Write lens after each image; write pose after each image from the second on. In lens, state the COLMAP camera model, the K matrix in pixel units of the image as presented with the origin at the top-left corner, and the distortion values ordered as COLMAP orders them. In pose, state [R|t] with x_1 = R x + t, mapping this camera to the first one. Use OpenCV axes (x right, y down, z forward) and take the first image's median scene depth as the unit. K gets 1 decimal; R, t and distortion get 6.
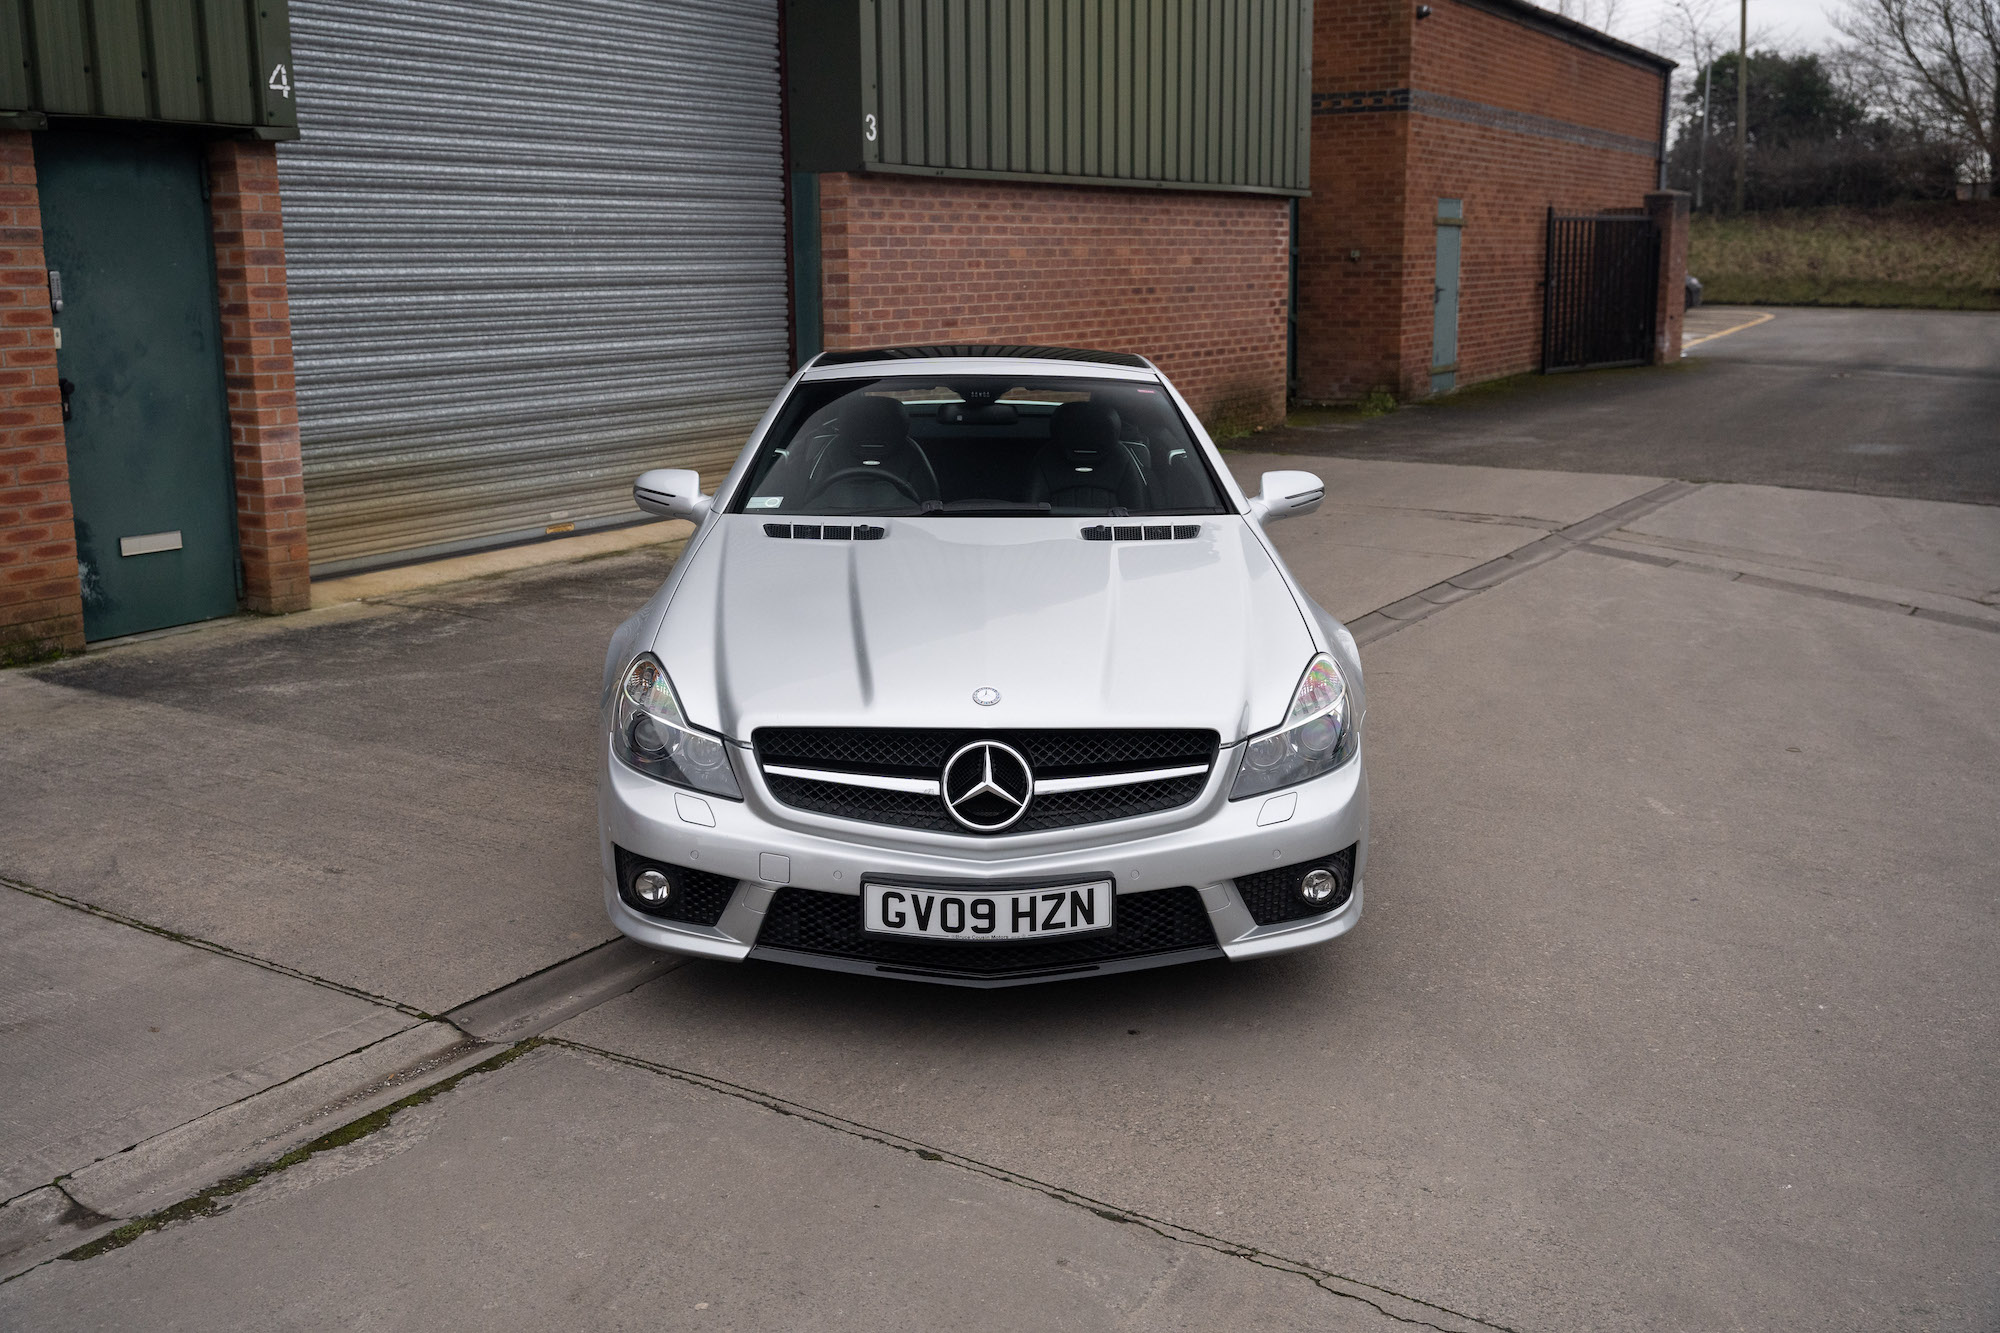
lens RADIAL K [[1943.5, 0, 996.7], [0, 1943.5, 661.4], [0, 0, 1]] dist [0.004525, 0.001723]
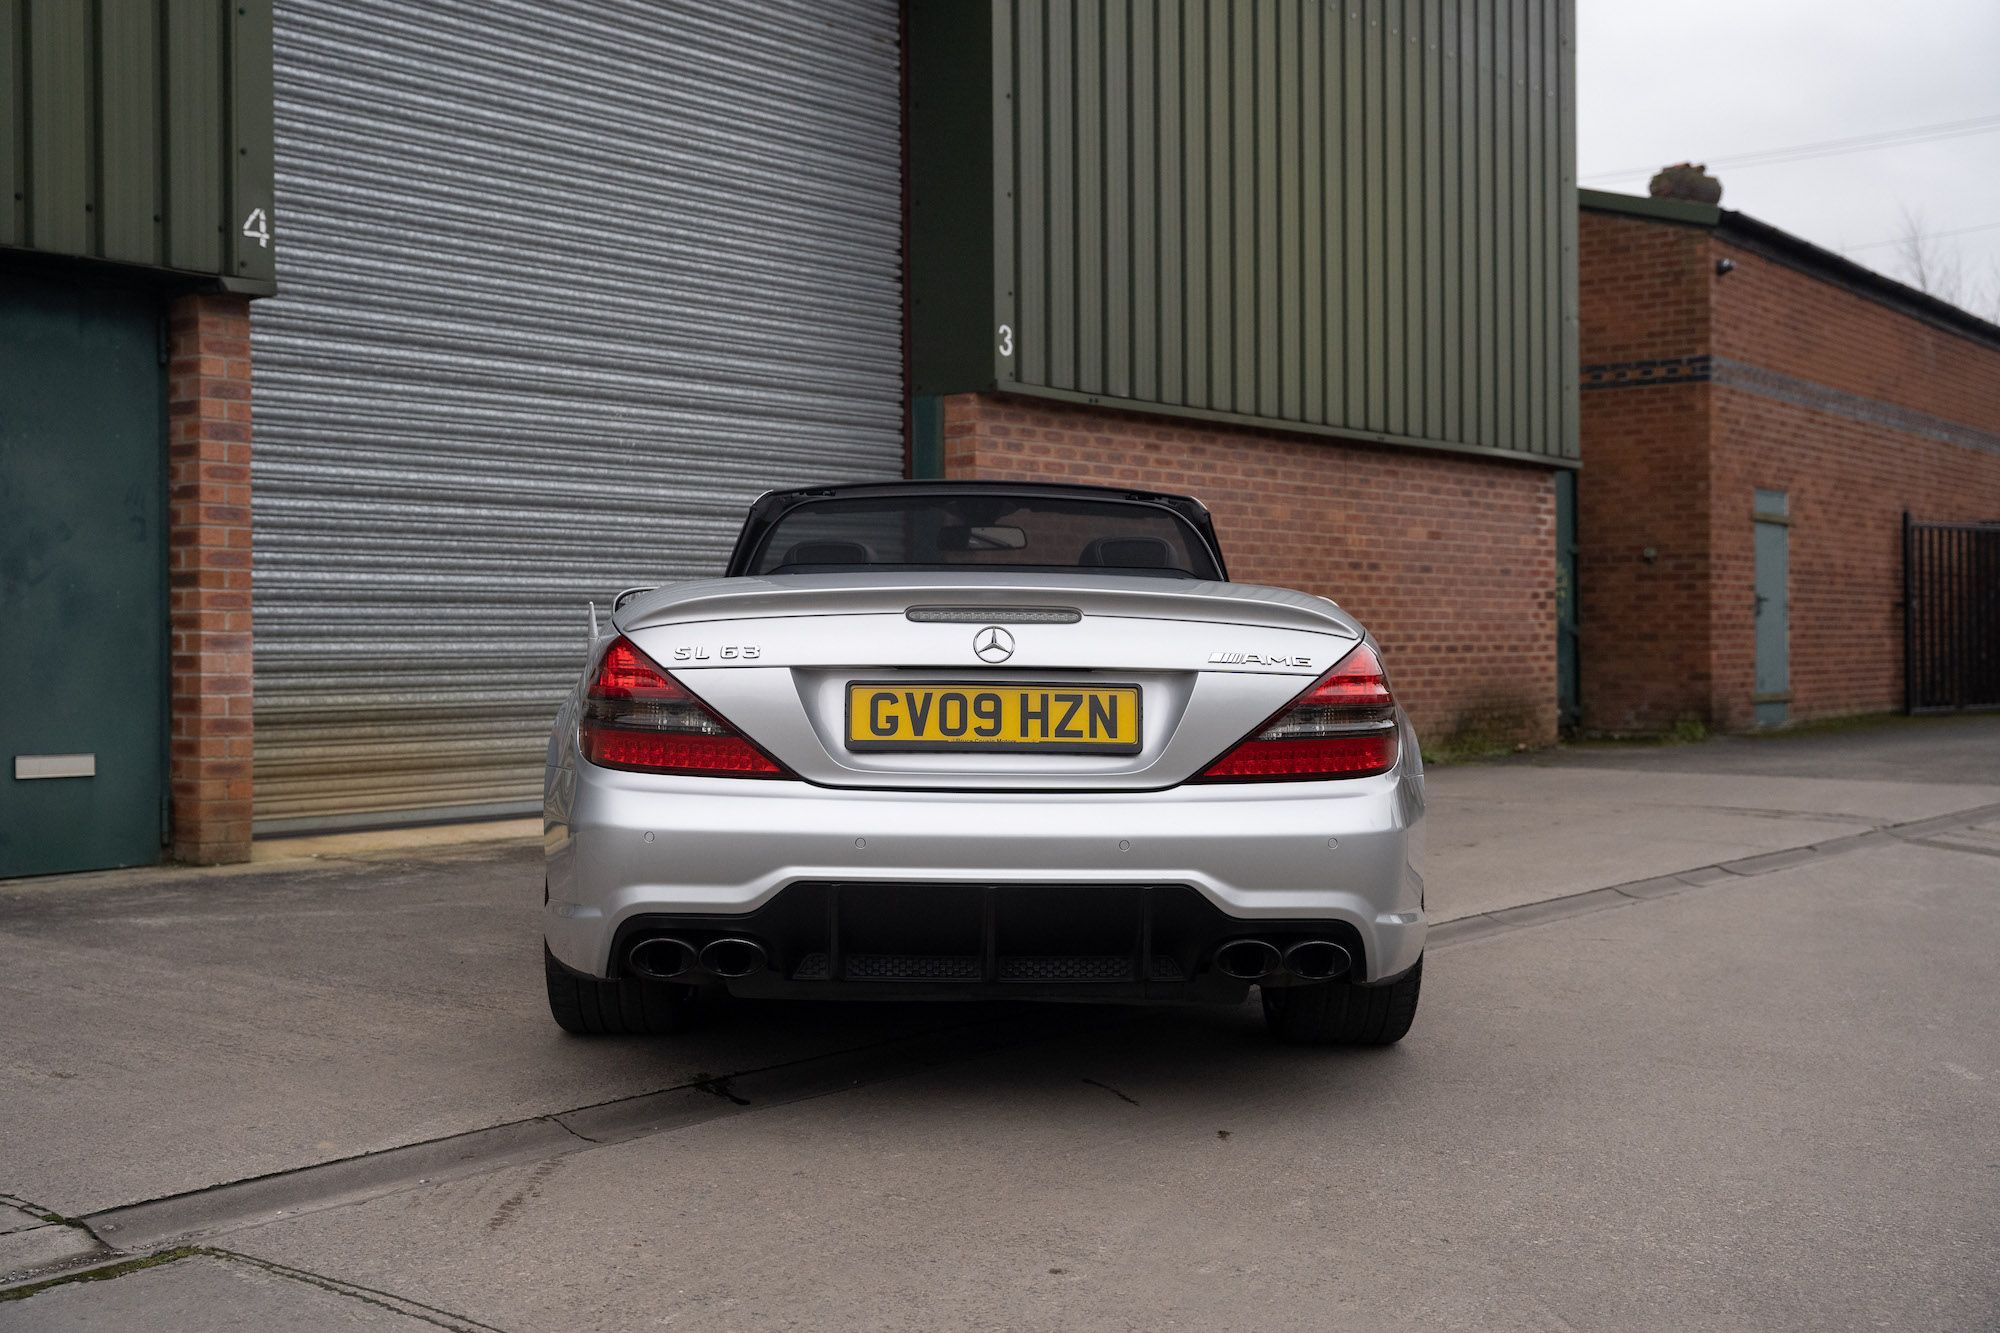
lens RADIAL K [[2287.9, 0, 992.0], [0, 2287.9, 654.9], [0, 0, 1]] dist [0.005194, 0.019968]
pose [[0.992331, 0.004118, -0.123541, 0.059108], [-0.028550, 0.980057, -0.196655, 0.057642], [0.120267, 0.198674, 0.972658, 0.085634]]
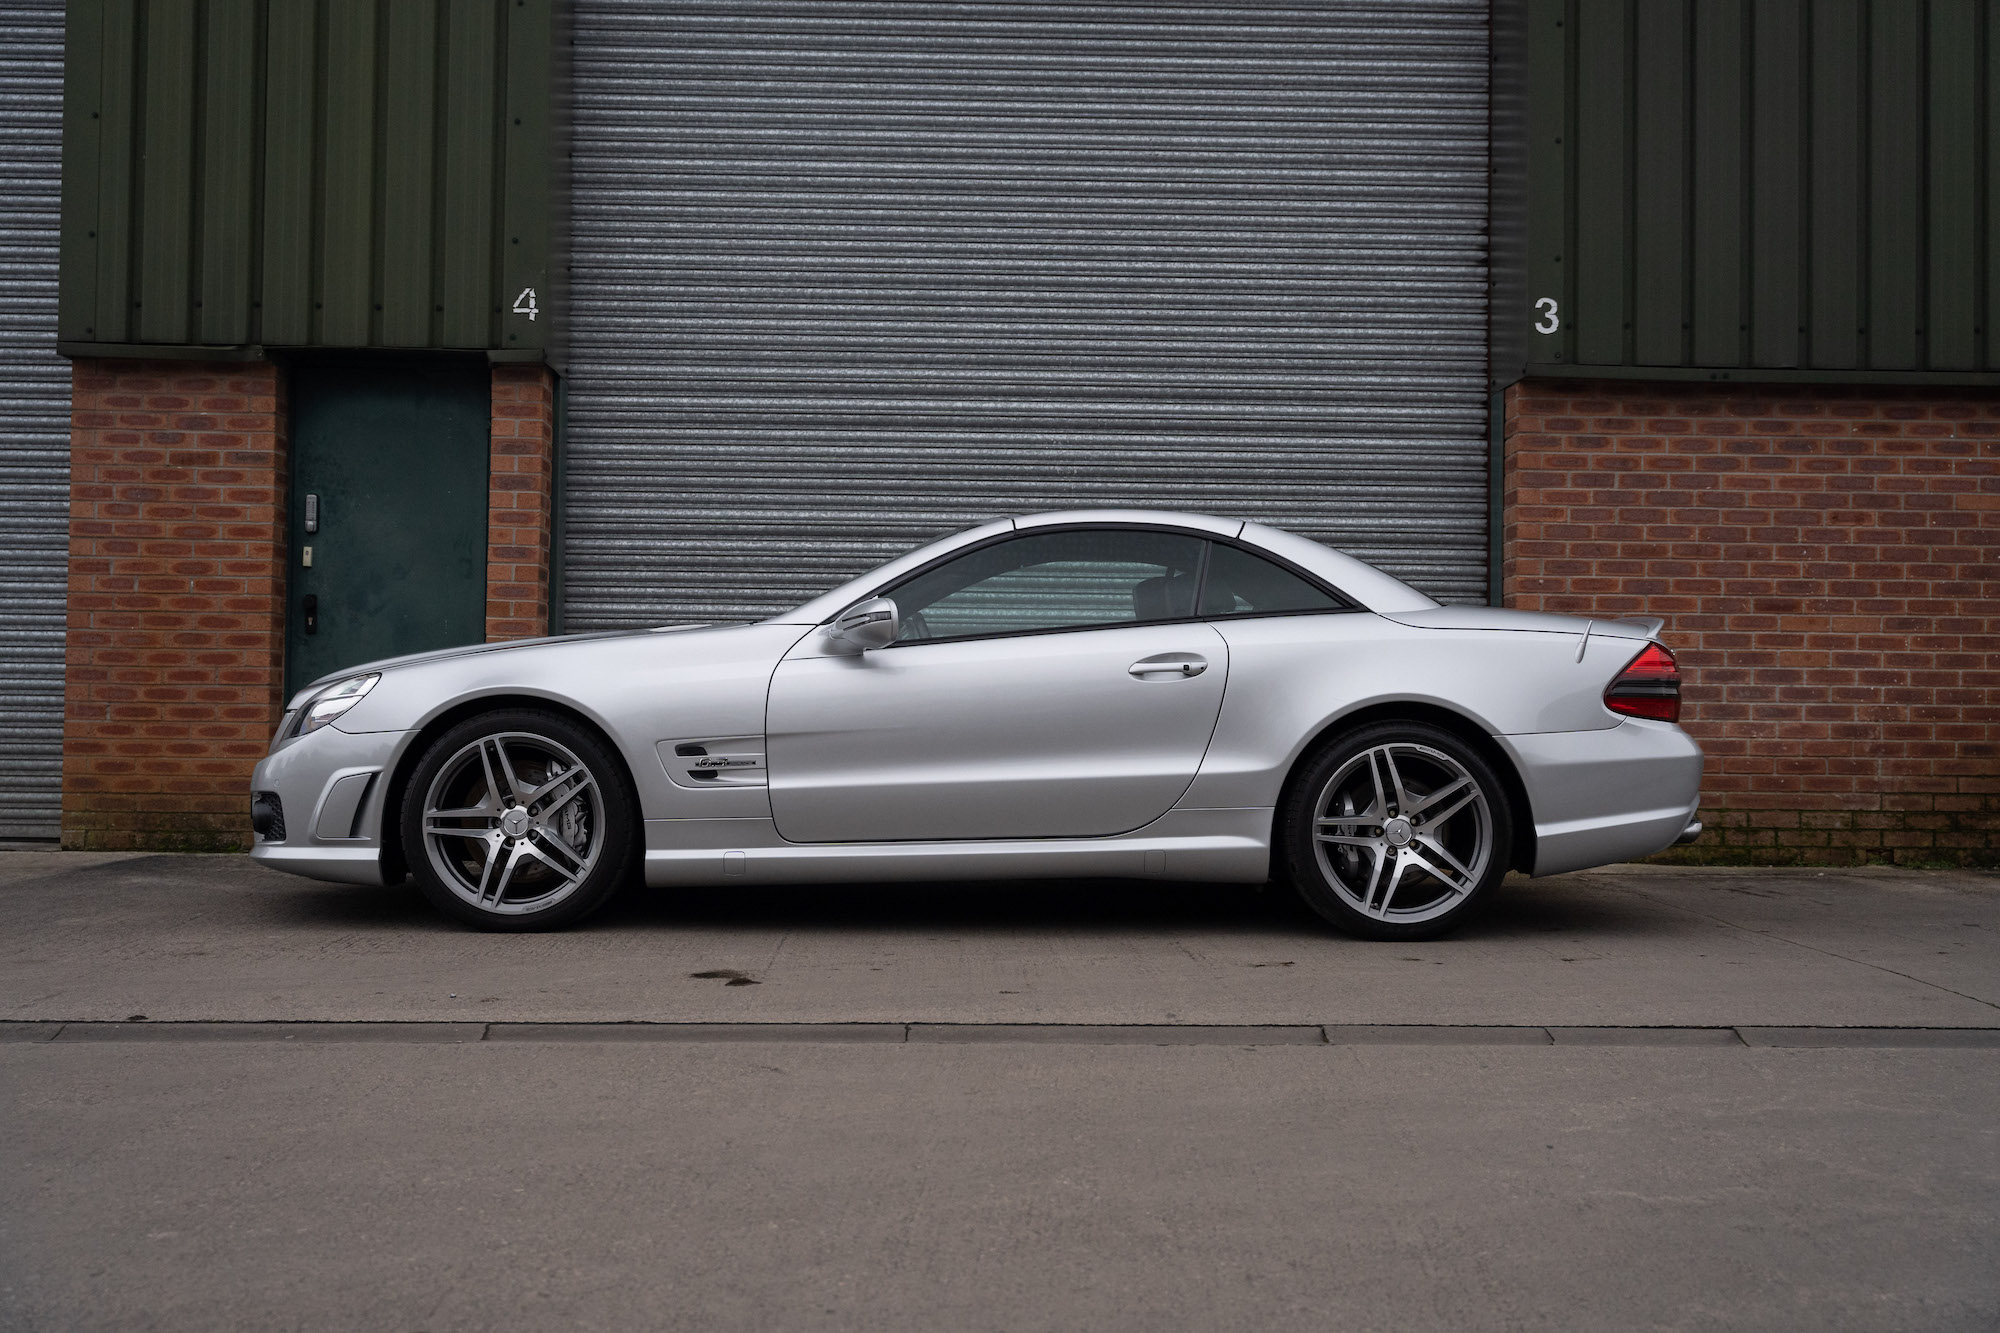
lens RADIAL K [[2031.2, 0, 1005.0], [0, 2031.2, 660.1], [0, 0, 1]] dist [0.005828, 0.000906]
pose [[0.550644, -0.005475, -0.834722, 0.501622], [-0.185905, 0.974060, -0.129025, -0.029496], [0.813776, 0.226226, 0.535342, 0.558416]]
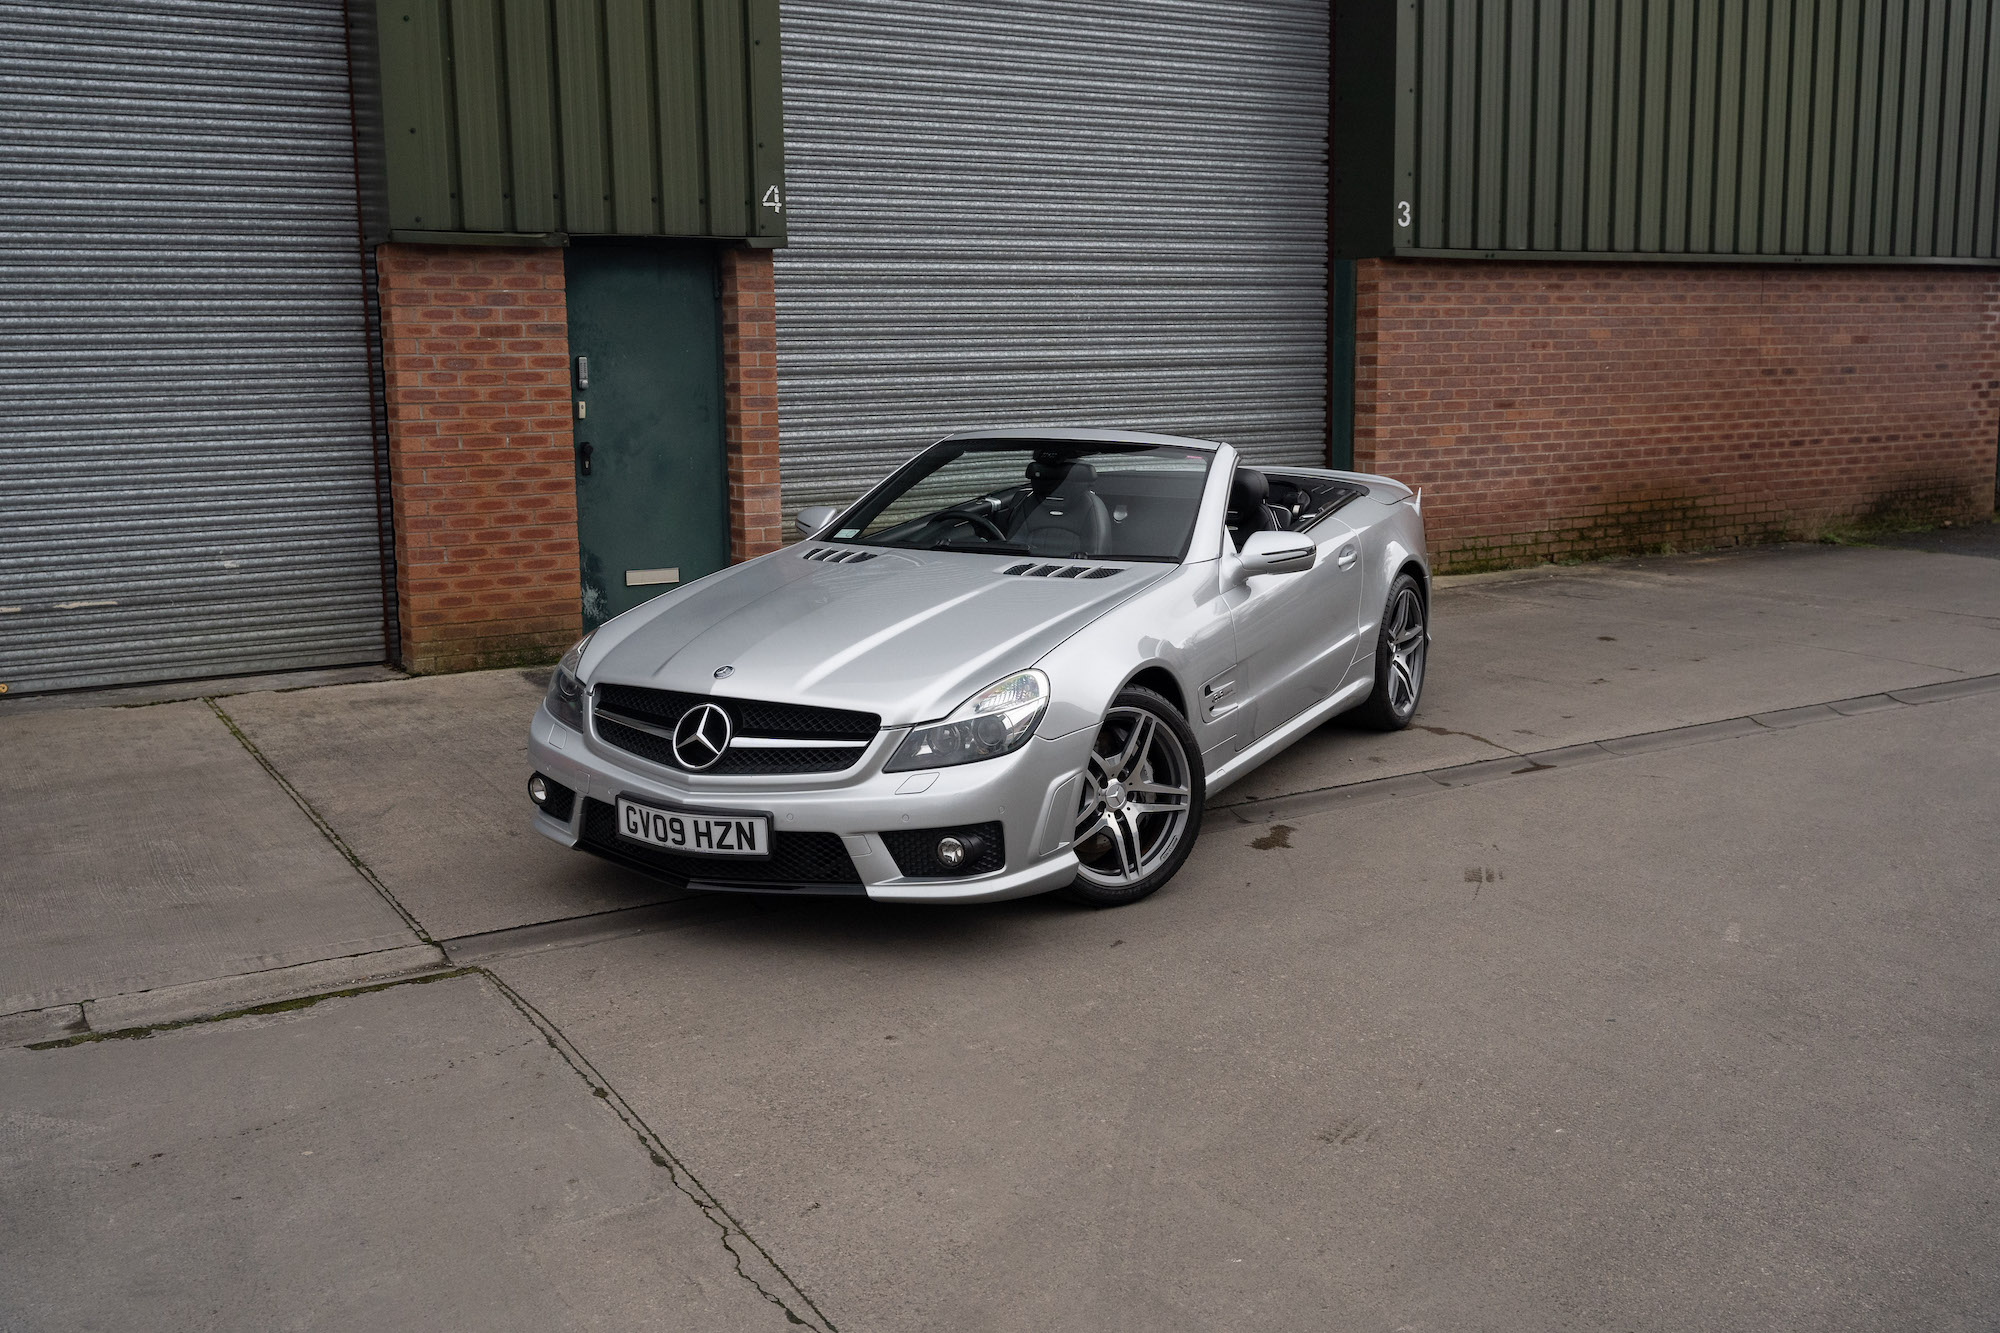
lens RADIAL K [[1933.5, 0, 996.4], [0, 1933.5, 658.4], [0, 0, 1]] dist [0.003912, 0.012030]
pose [[0.890666, 0.068925, -0.449403, 0.252031], [-0.086529, 0.996073, -0.018723, -0.004473], [0.446348, 0.055562, 0.893133, 0.008823]]
